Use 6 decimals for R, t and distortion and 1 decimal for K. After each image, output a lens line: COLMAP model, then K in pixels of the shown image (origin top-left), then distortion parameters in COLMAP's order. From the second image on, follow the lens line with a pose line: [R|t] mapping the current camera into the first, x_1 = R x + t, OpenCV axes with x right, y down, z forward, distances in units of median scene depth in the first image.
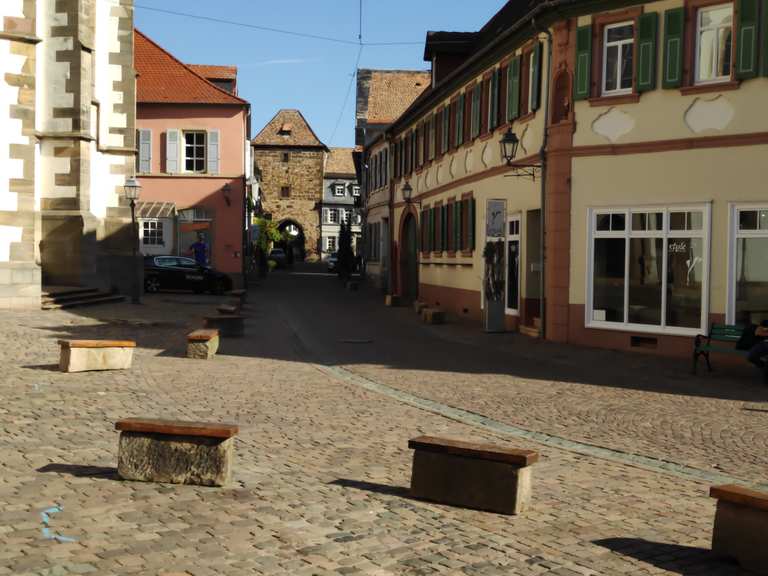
lens RADIAL K [[1123.7, 0, 384.0], [0, 1123.7, 288.0], [0, 0, 1]] dist [0.006731, -0.007501]
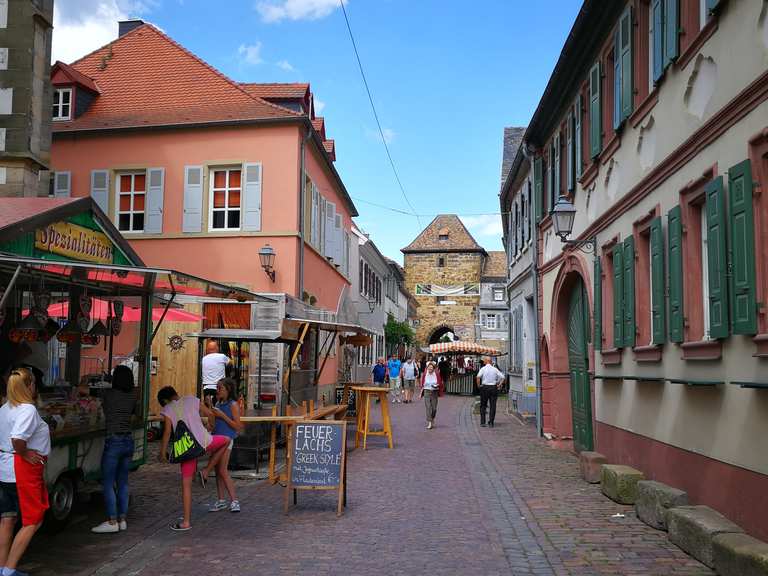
lens RADIAL K [[1123.7, 0, 384.0], [0, 1123.7, 288.0], [0, 0, 1]] dist [0.006731, -0.007501]
pose [[0.989570, -0.010939, -0.143637, 0.008911], [-0.002948, 0.995366, -0.096118, -0.009305], [0.144022, 0.095539, 0.984952, 0.351242]]
